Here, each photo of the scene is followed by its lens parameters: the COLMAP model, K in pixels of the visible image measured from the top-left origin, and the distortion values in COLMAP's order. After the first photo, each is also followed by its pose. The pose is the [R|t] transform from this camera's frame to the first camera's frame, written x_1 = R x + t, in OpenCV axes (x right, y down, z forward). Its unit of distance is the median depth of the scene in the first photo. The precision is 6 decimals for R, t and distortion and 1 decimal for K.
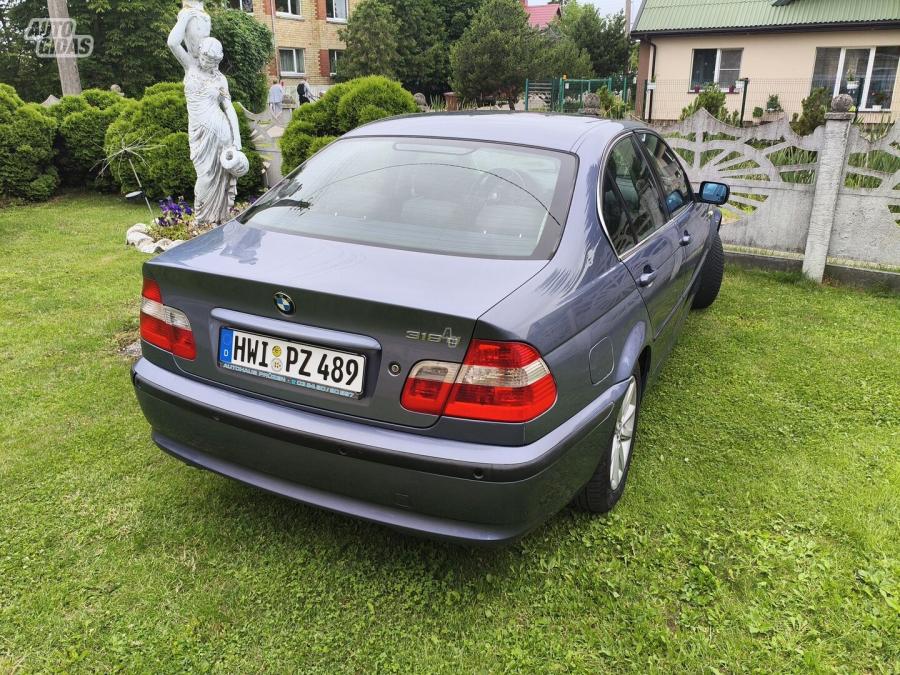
lens RADIAL K [[702.6, 0, 455.0], [0, 702.6, 341.4], [0, 0, 1]] dist [0.025216, -0.051441]
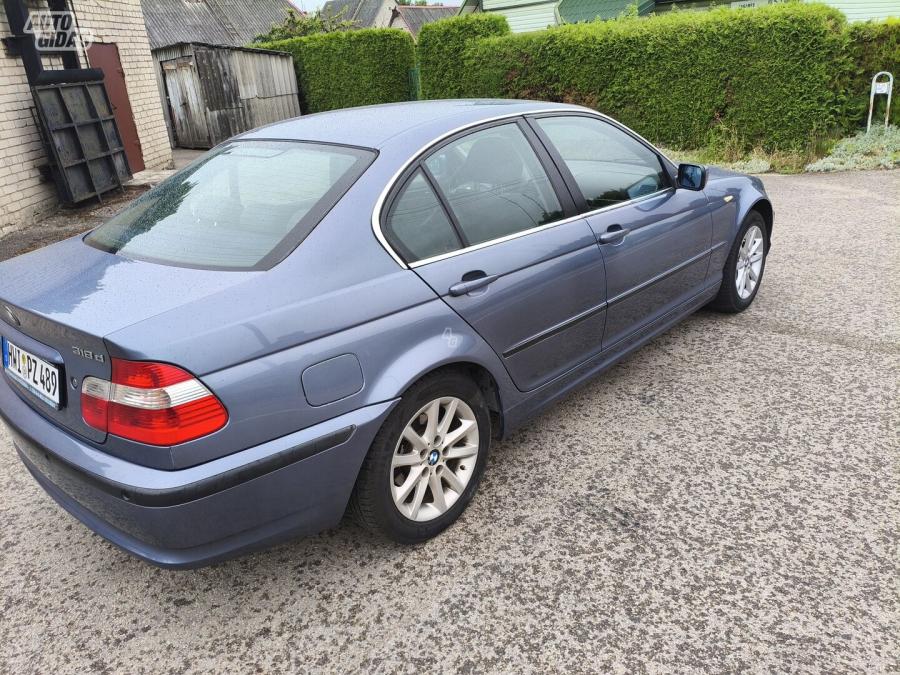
lens RADIAL K [[702.6, 0, 451.5], [0, 702.6, 338.6], [0, 0, 1]] dist [0.025216, -0.051441]
pose [[0.946259, 0.028543, -0.322148, 0.691026], [-0.023202, 0.999523, 0.020407, -0.053317], [0.322577, -0.011836, 0.946469, 0.200649]]
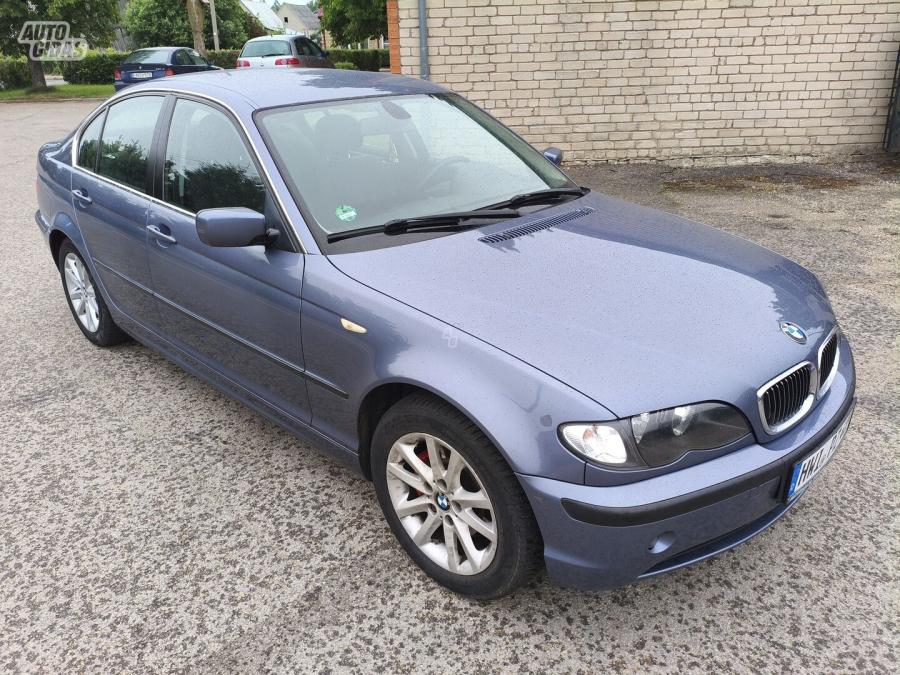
lens RADIAL K [[702.6, 0, 440.8], [0, 702.6, 334.9], [0, 0, 1]] dist [0.025216, -0.051441]
pose [[-0.348351, 0.351324, -0.869035, 1.596404], [-0.325836, 0.823906, 0.463691, -0.886099], [0.878910, 0.444691, -0.172535, 2.455450]]
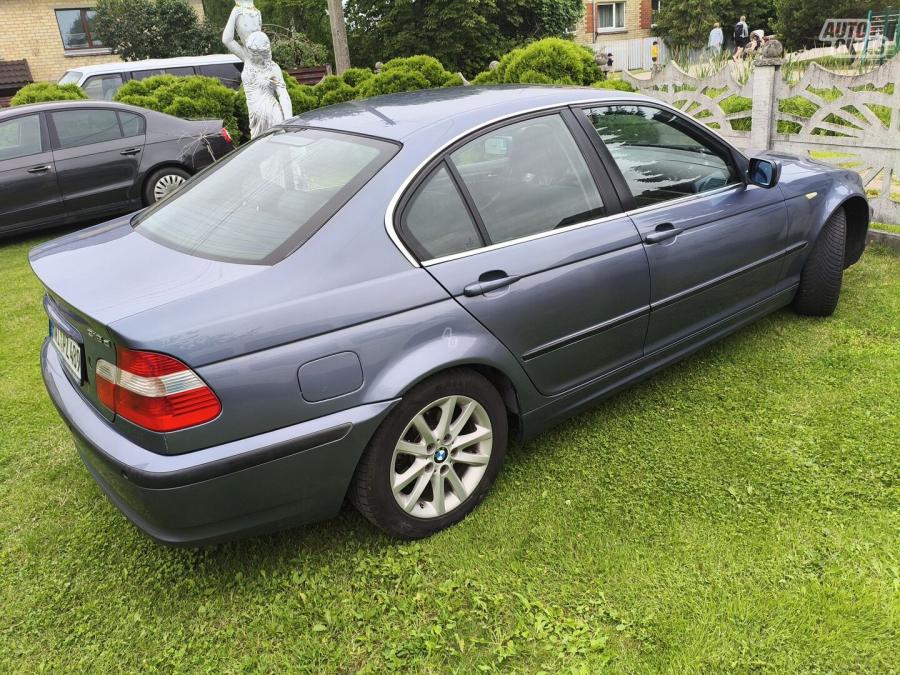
lens RADIAL K [[702.6, 0, 447.1], [0, 702.6, 338.7], [0, 0, 1]] dist [0.025216, -0.051441]
pose [[0.882518, 0.105599, -0.458270, 0.810686], [-0.080655, 0.994012, 0.073726, -0.111016], [0.463311, -0.028103, 0.885750, 0.277035]]
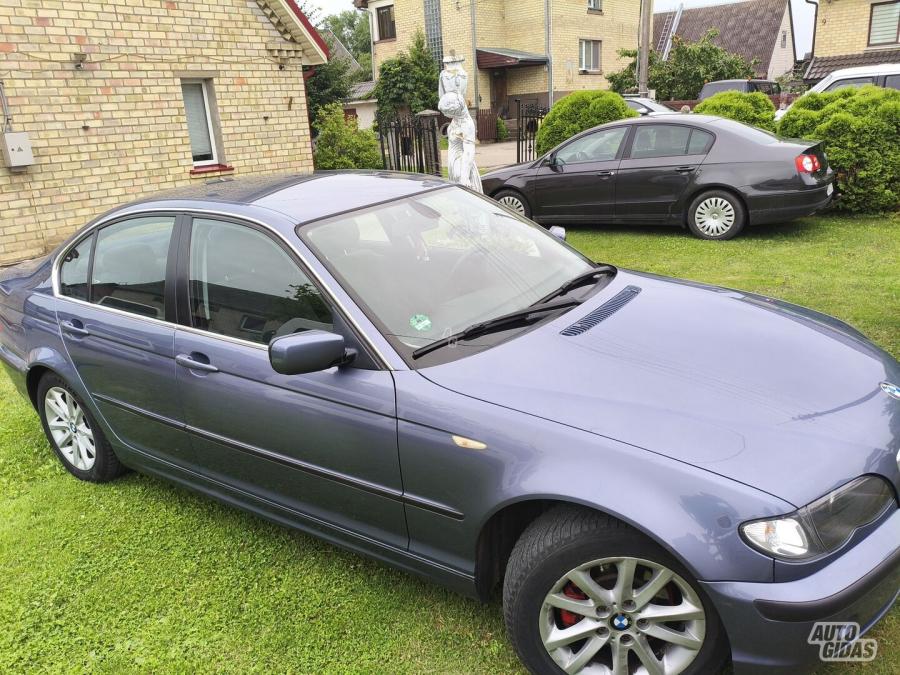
lens RADIAL K [[702.6, 0, 440.9], [0, 702.6, 336.7], [0, 0, 1]] dist [0.025216, -0.051441]
pose [[-0.185411, 0.308272, -0.933055, 1.614742], [-0.271839, 0.896373, 0.350171, -0.843420], [0.944313, 0.318566, -0.082397, 2.166045]]
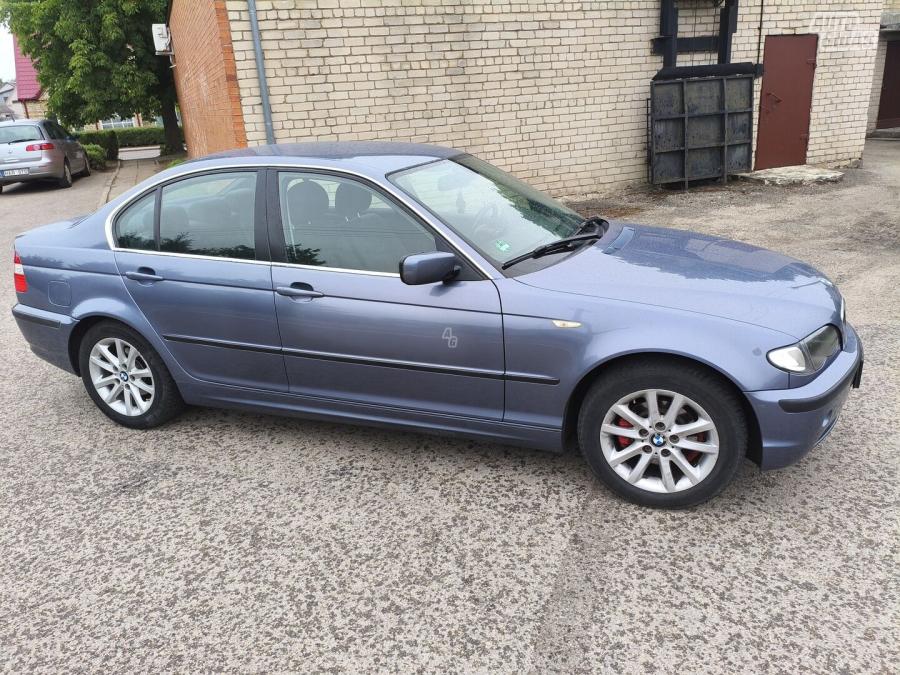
lens RADIAL K [[702.6, 0, 449.7], [0, 702.6, 337.3], [0, 0, 1]] dist [0.025216, -0.051441]
pose [[0.045446, 0.299693, -0.952953, 1.999250], [-0.305956, 0.912271, 0.272309, -0.658647], [0.950960, 0.279186, 0.133152, 1.800861]]
